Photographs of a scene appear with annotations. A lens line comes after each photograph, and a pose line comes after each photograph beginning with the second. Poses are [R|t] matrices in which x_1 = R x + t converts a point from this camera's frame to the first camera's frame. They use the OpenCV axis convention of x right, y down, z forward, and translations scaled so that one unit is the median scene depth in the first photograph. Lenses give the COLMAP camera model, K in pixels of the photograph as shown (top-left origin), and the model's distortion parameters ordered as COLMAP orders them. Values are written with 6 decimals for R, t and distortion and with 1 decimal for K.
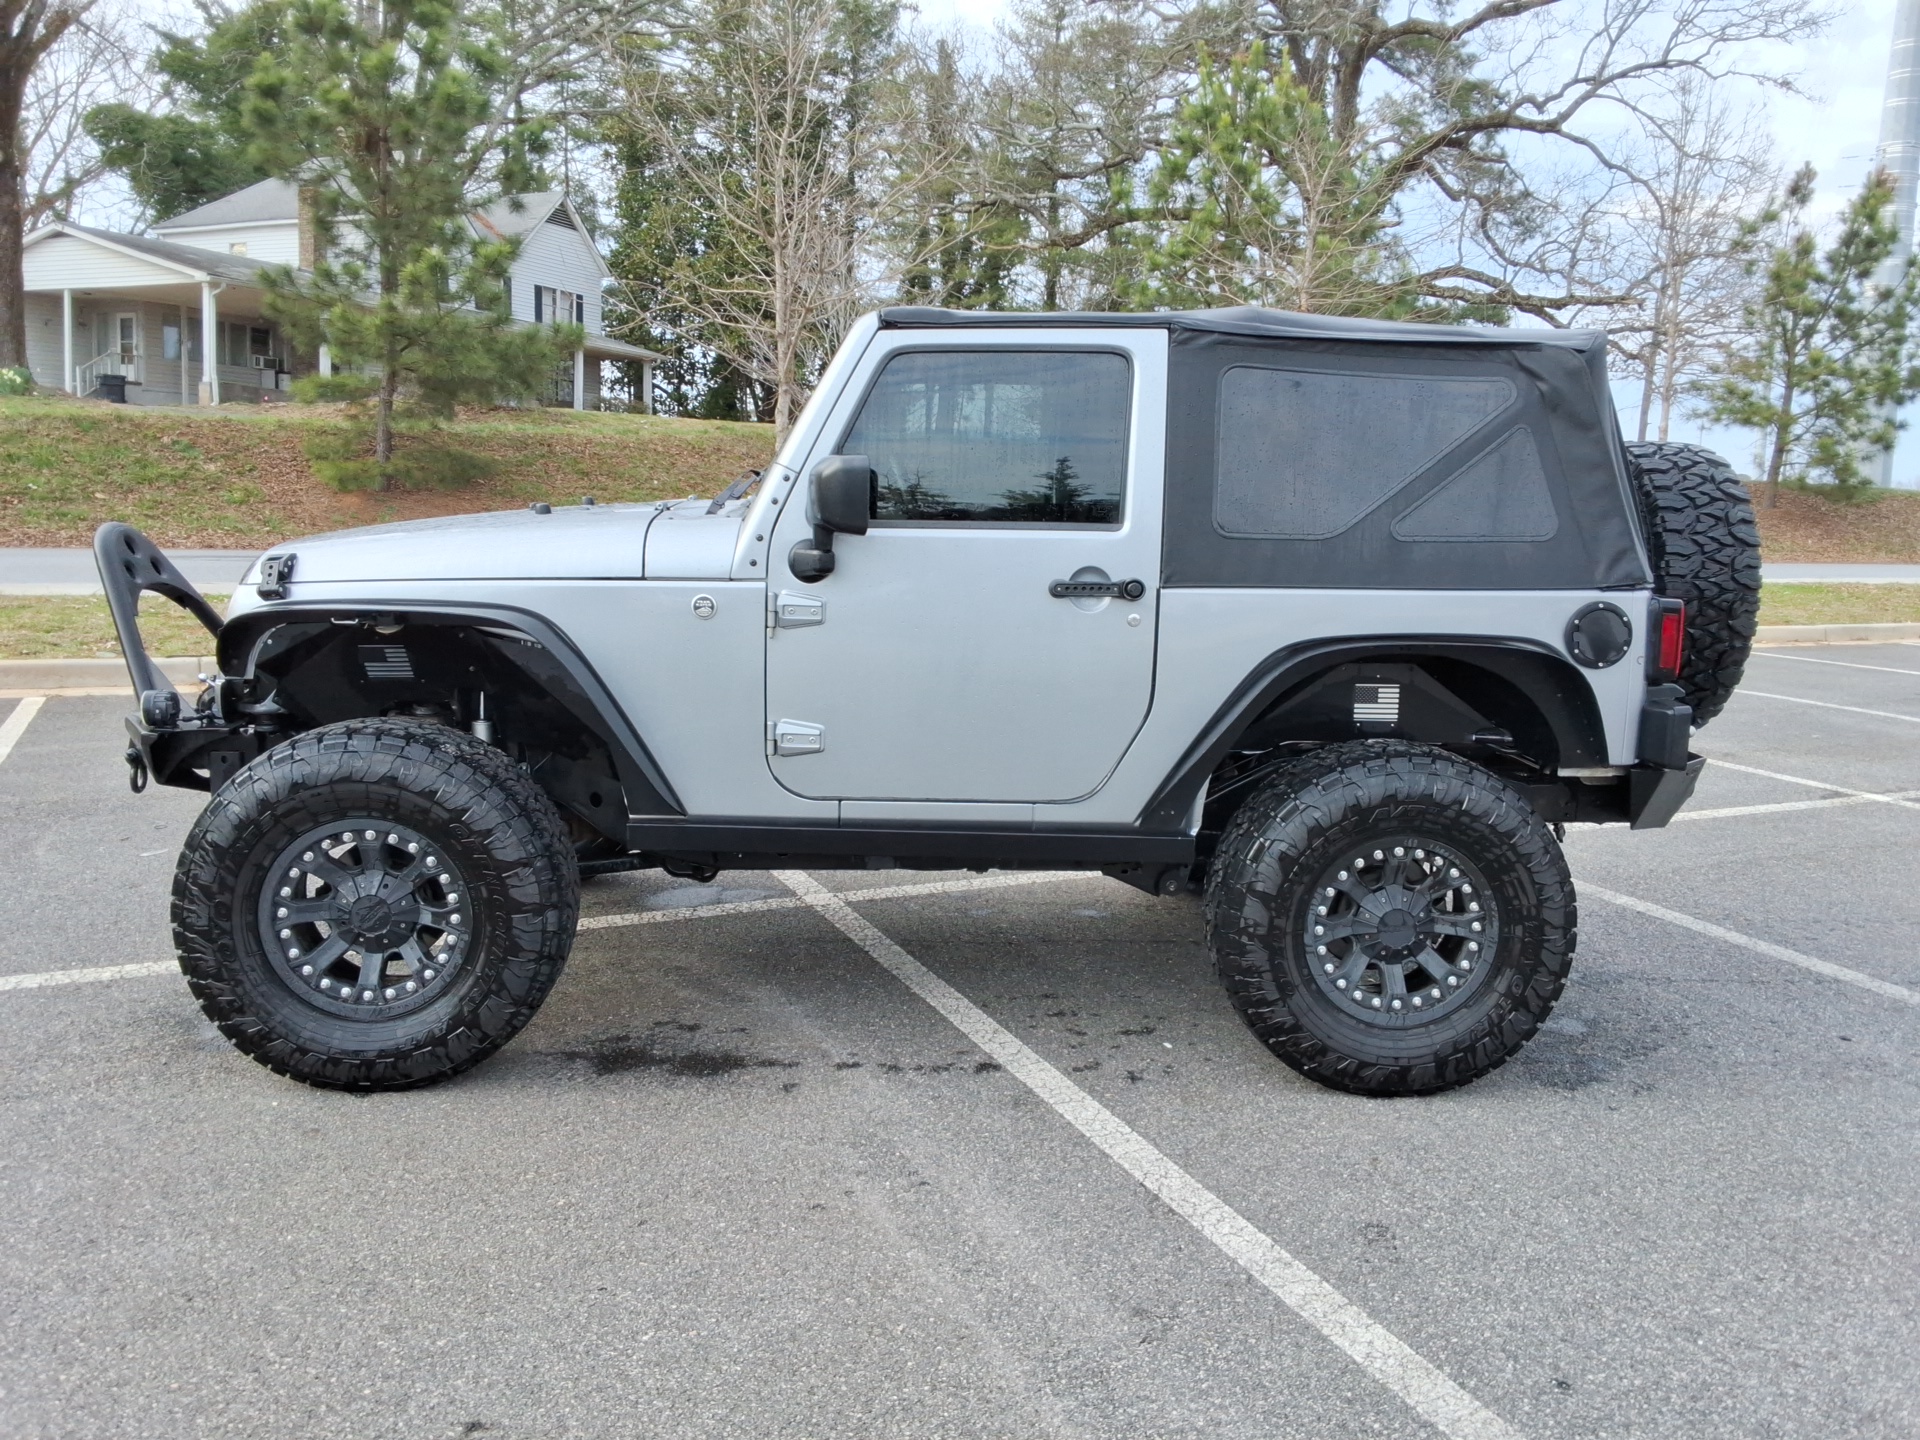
lens RADIAL K [[1551.7, 0, 968.2], [0, 1551.7, 728.2], [0, 0, 1]] dist [0.098064, -0.126222]
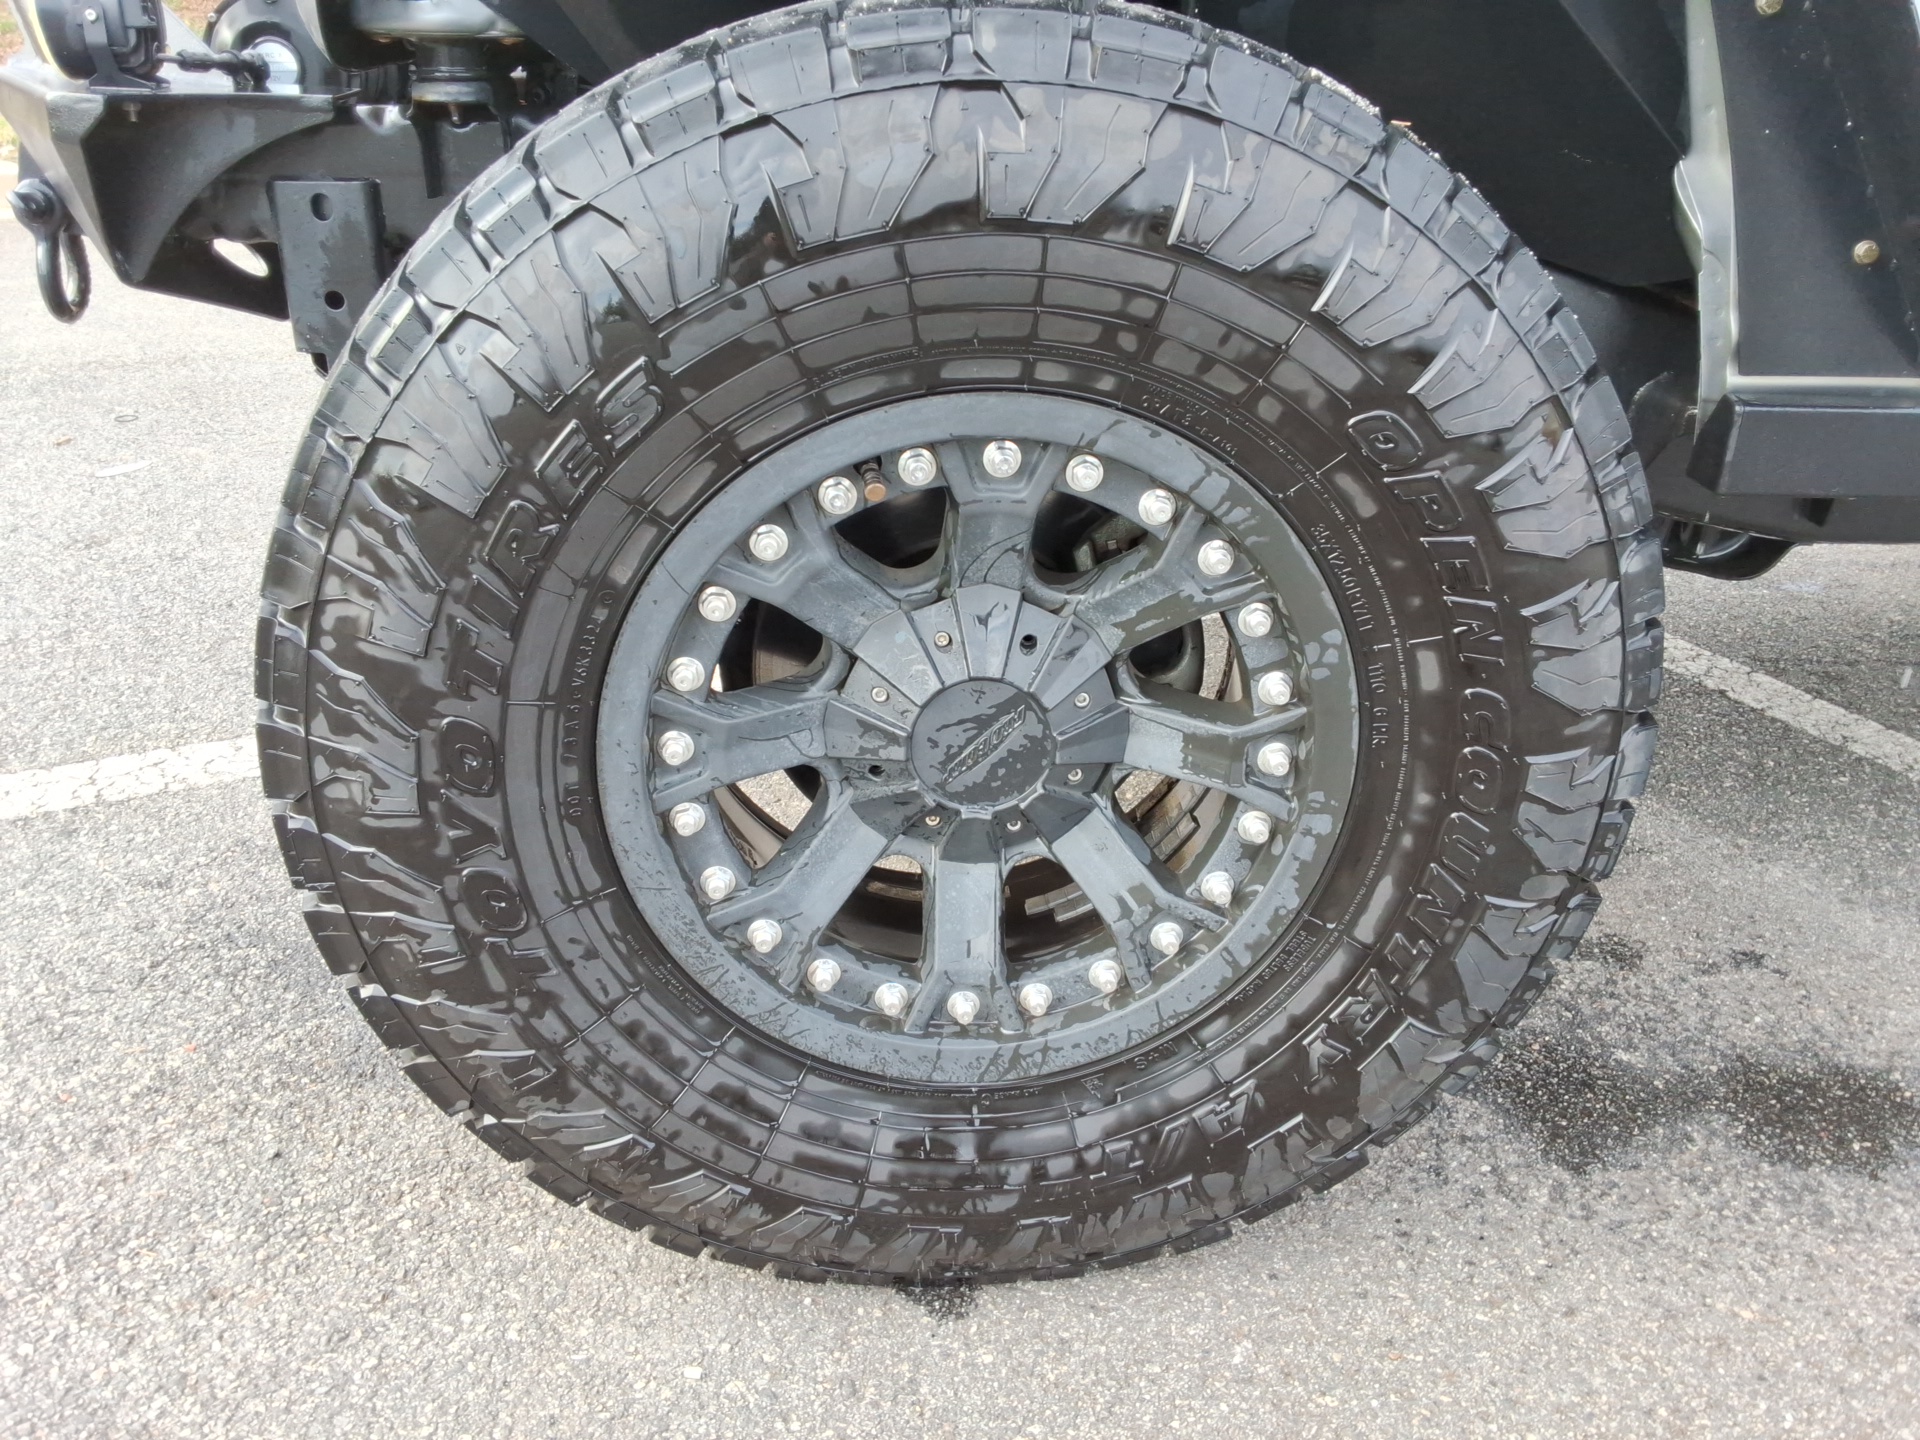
lens RADIAL K [[1551.7, 0, 1011.5], [0, 1551.7, 716.8], [0, 0, 1]] dist [0.098064, -0.126222]
pose [[0.999262, -0.012262, 0.036414, -0.387547], [0.002766, 0.968205, 0.250142, 0.045210], [-0.038323, -0.249857, 0.967524, 0.739633]]
